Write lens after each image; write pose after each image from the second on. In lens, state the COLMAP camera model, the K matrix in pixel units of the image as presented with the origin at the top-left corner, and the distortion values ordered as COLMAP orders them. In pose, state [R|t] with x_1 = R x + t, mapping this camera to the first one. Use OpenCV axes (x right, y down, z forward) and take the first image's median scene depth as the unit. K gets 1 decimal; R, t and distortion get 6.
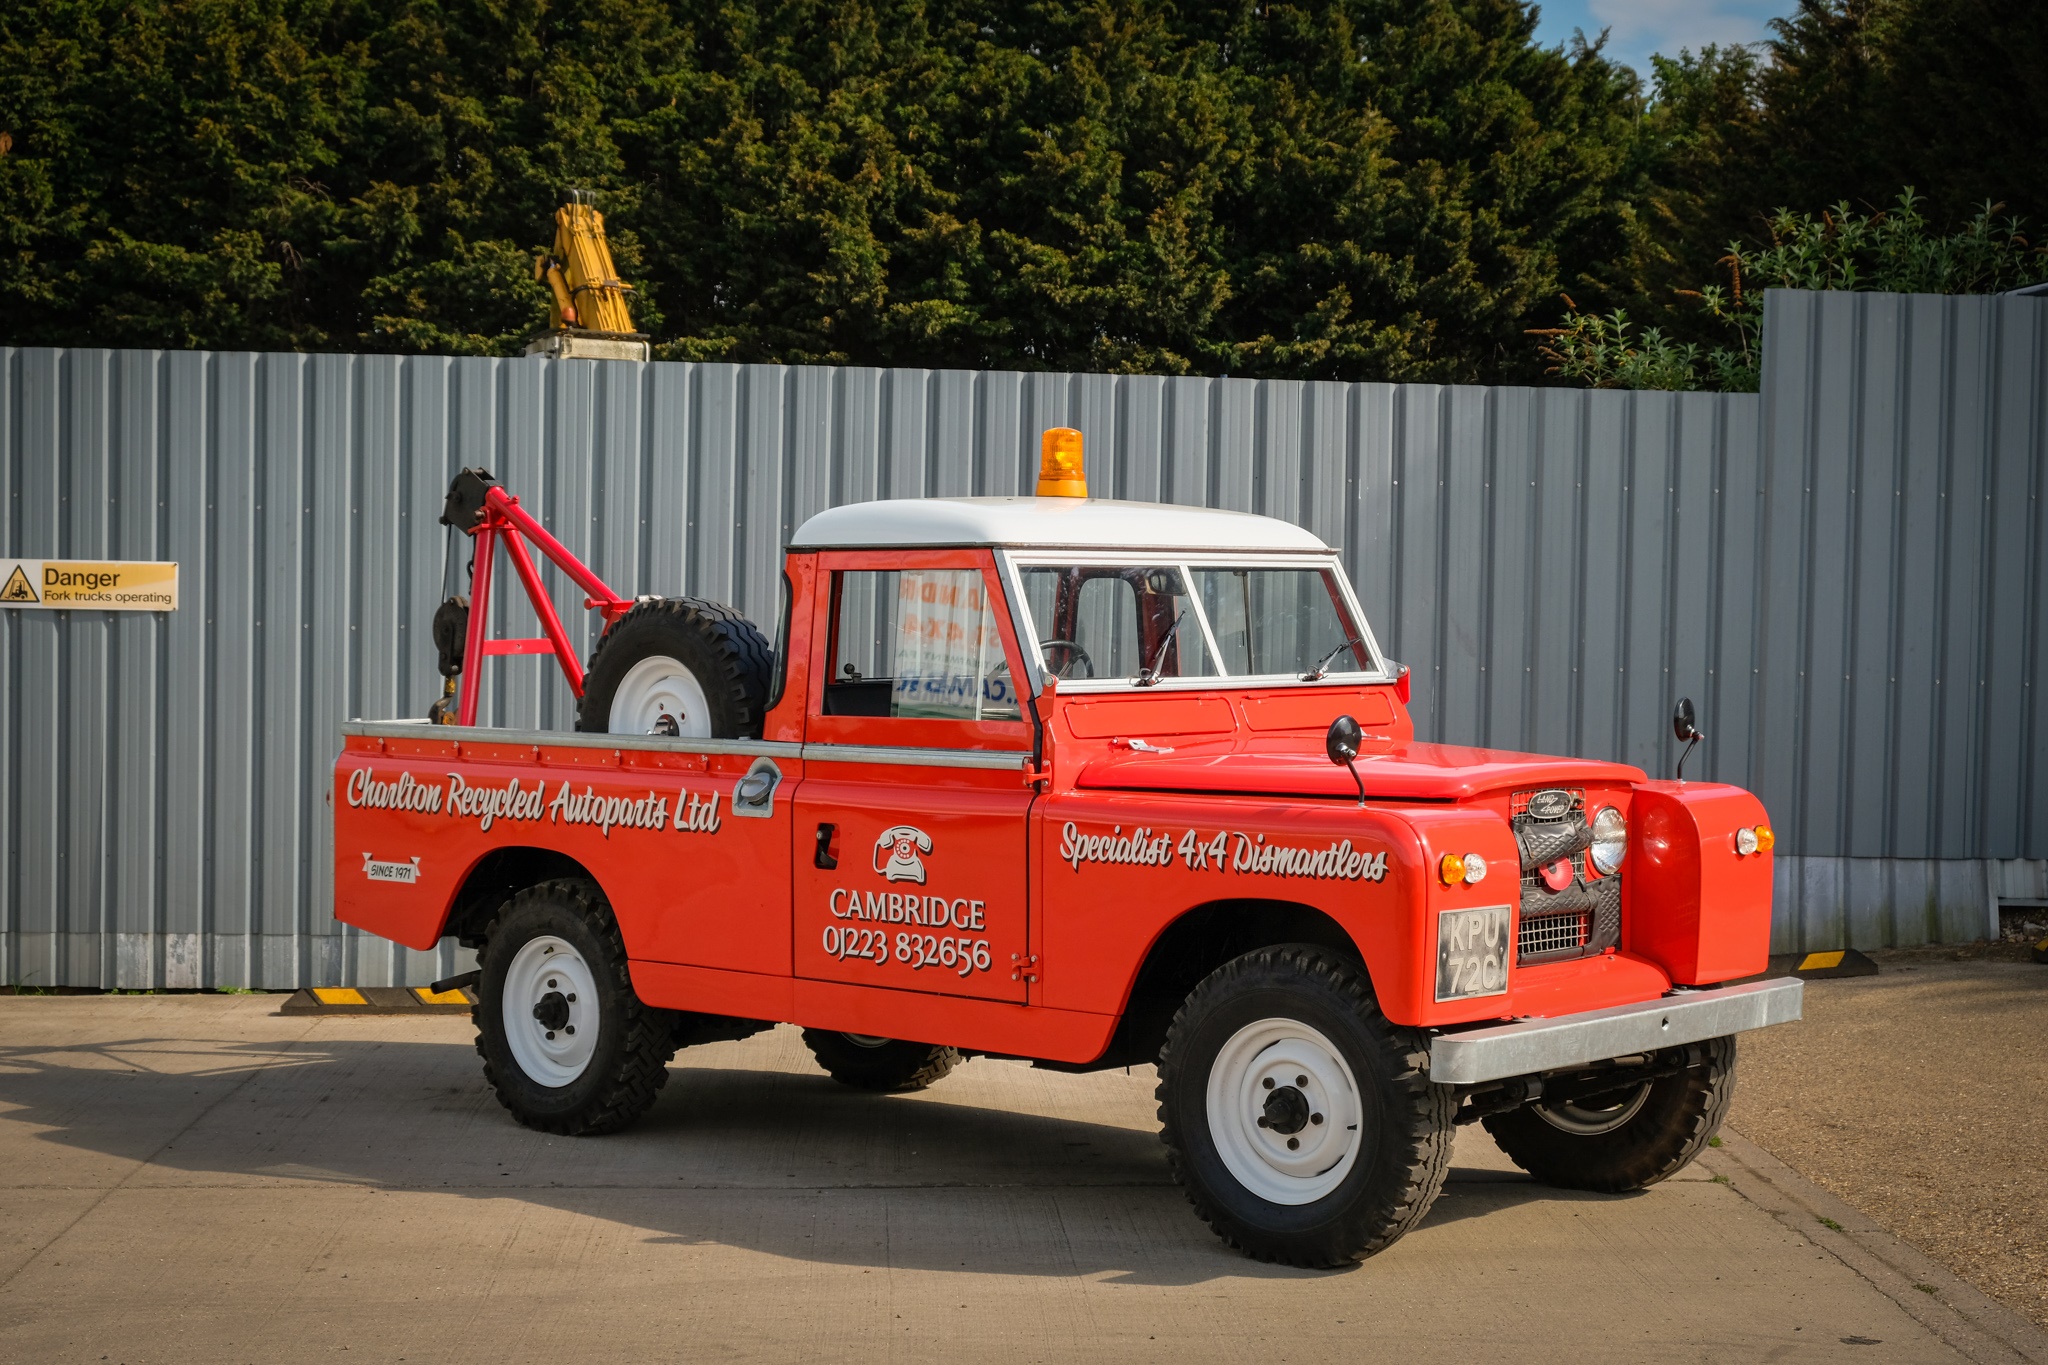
lens RADIAL K [[3197.7, 0, 1013.5], [0, 3197.7, 819.7], [0, 0, 1]] dist [-0.002948, 0.000000]
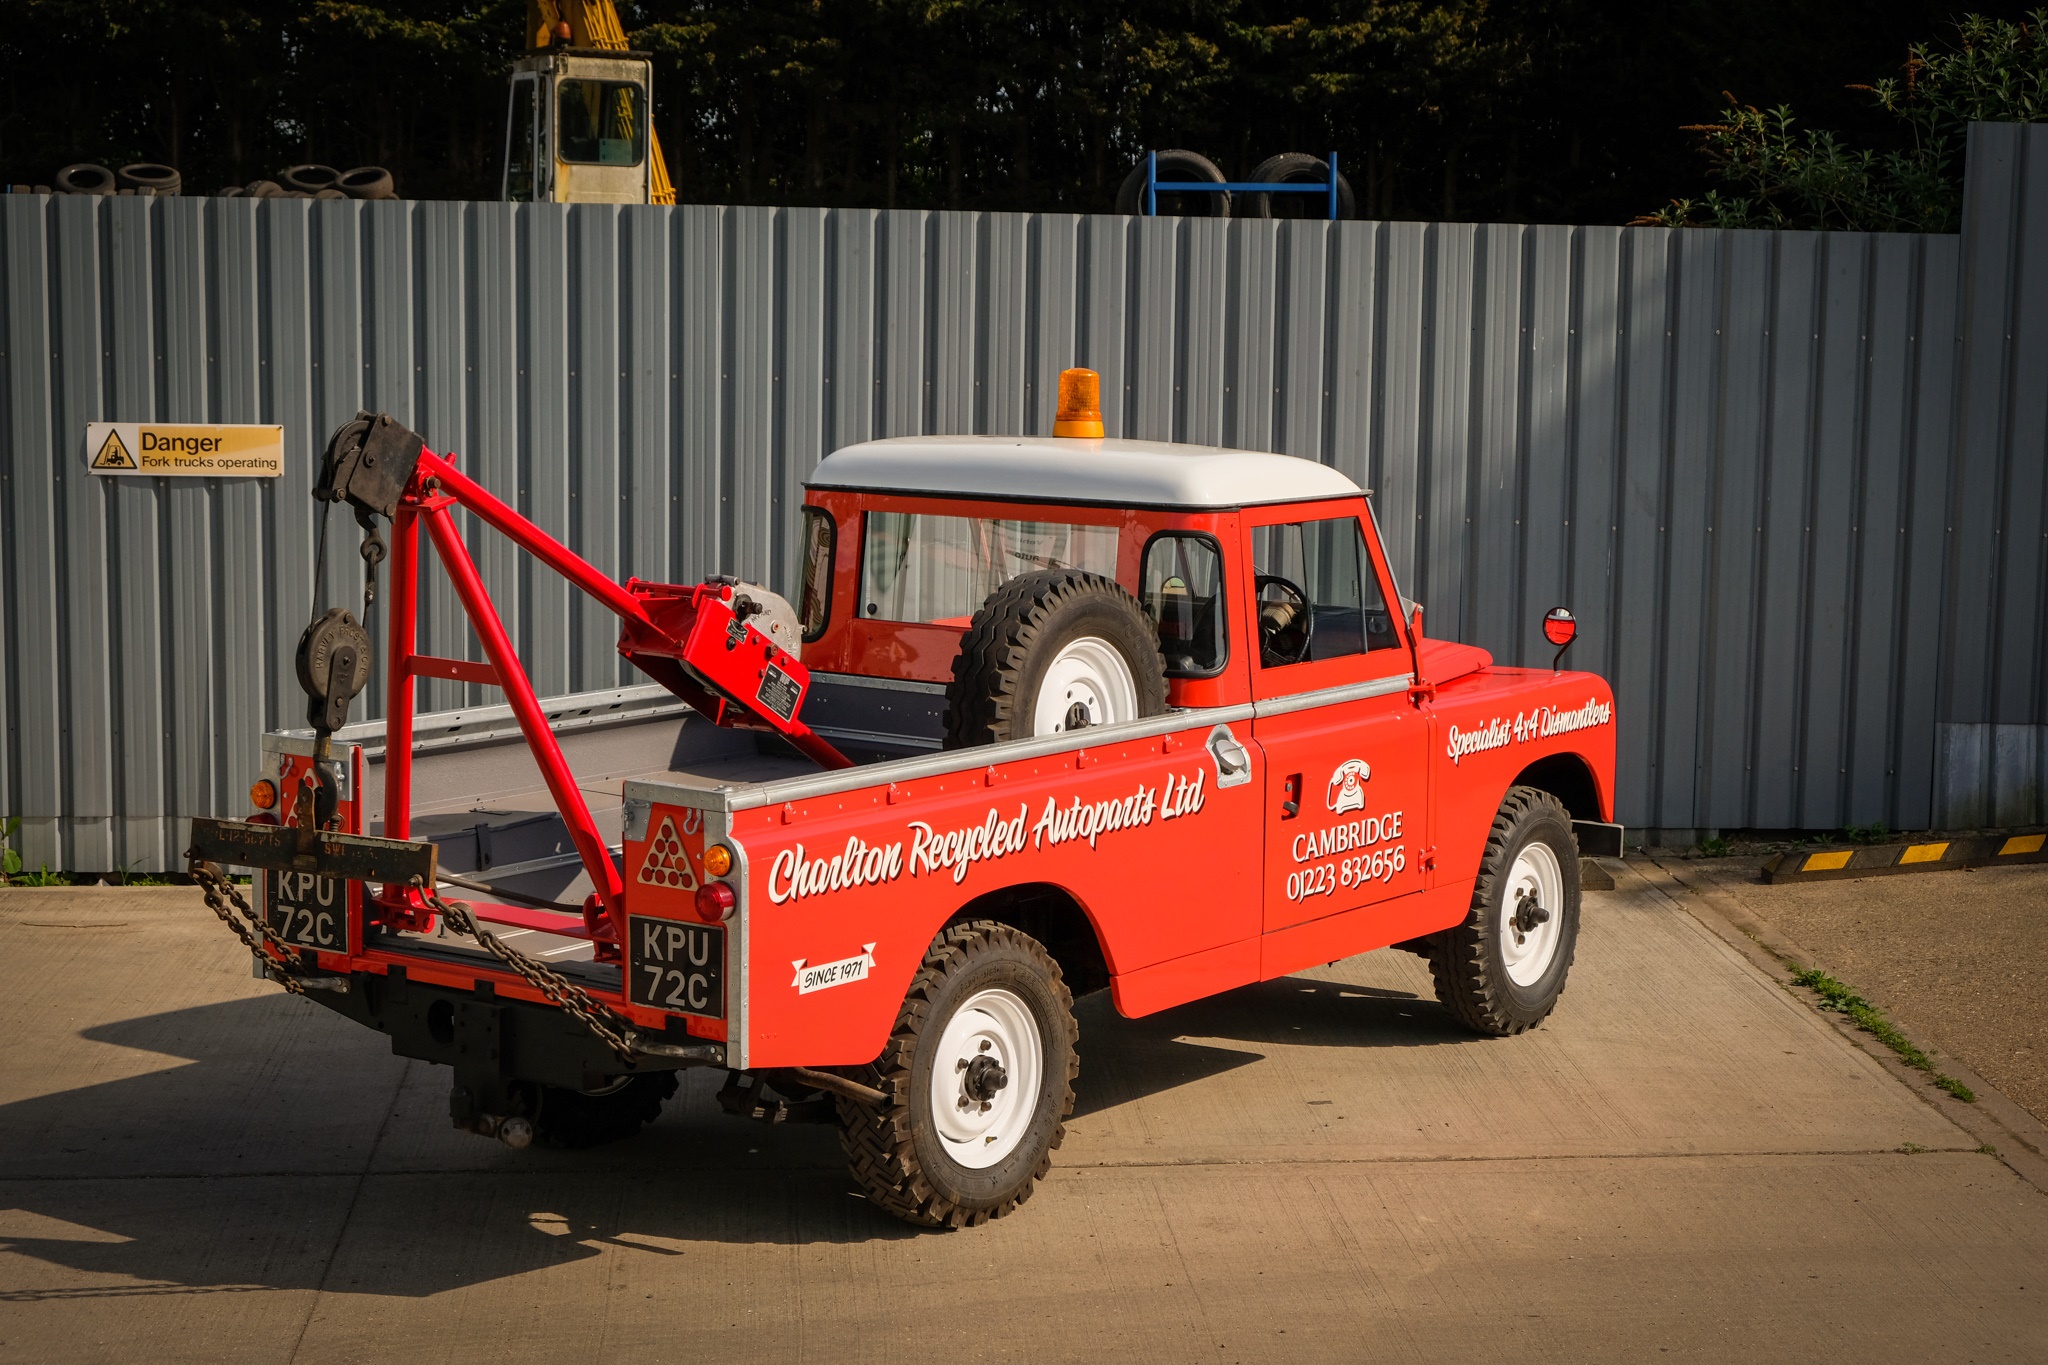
lens RADIAL K [[3517.9, 0, 997.6], [0, 3517.9, 832.6], [0, 0, 1]] dist [0.004308, 0.000000]
pose [[0.999942, -0.005114, 0.009450, -0.060139], [0.004199, 0.995529, 0.094365, -0.056725], [-0.009890, -0.094320, 0.995493, -0.042861]]
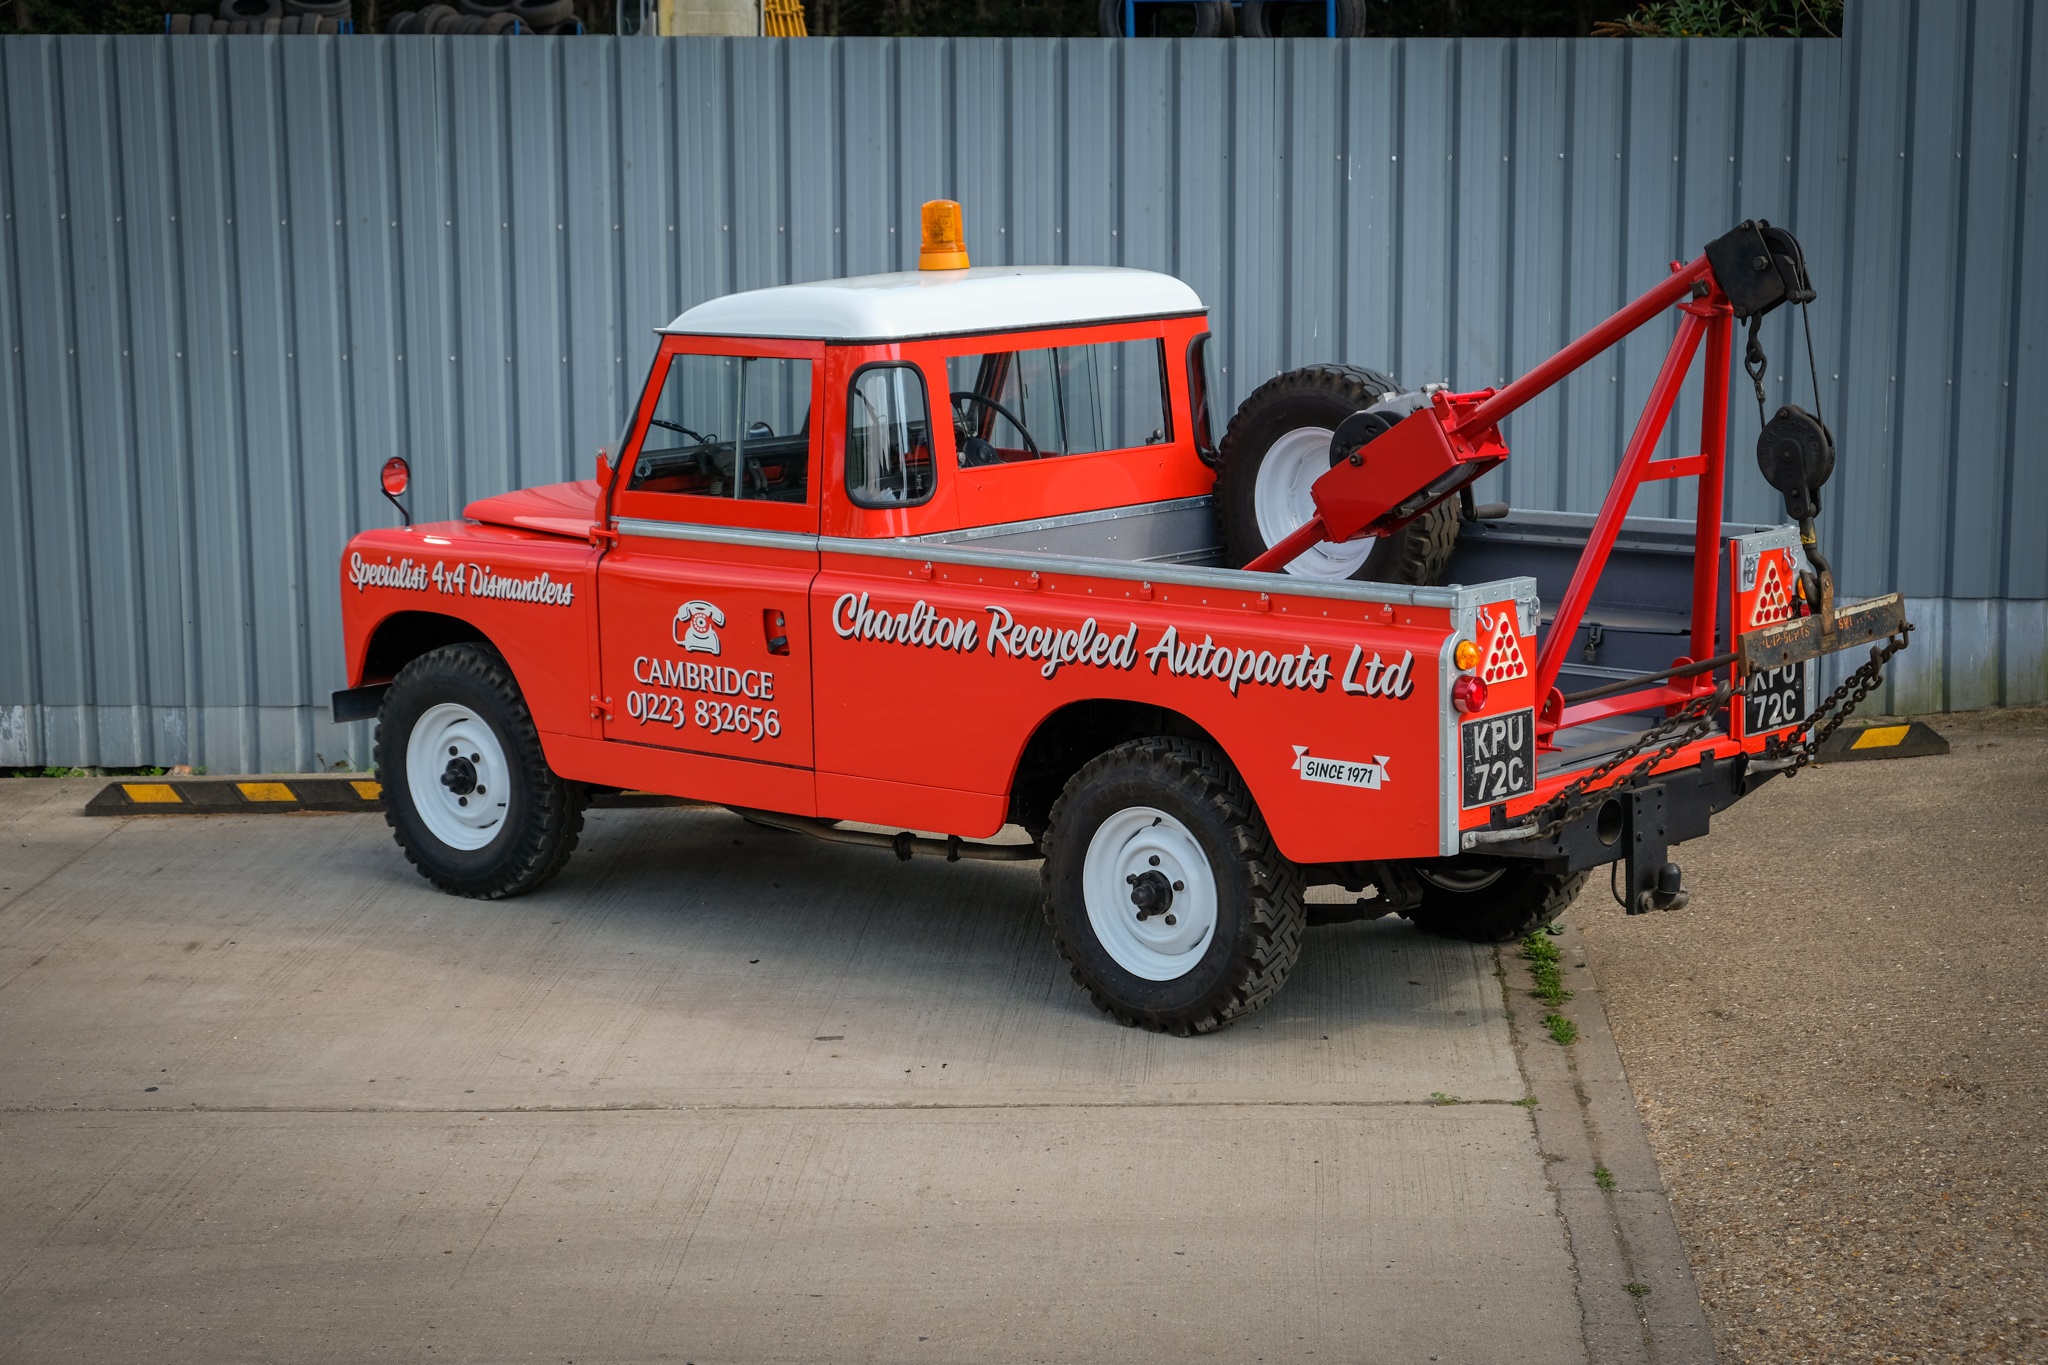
lens RADIAL K [[3723.5, 0, 1036.6], [0, 3723.5, 862.8], [0, 0, 1]] dist [0.028326, 0.000000]
pose [[0.995253, -0.001677, -0.097308, 0.120308], [0.015174, 0.990297, 0.138133, -0.058669], [0.096132, -0.138954, 0.985622, 0.006294]]
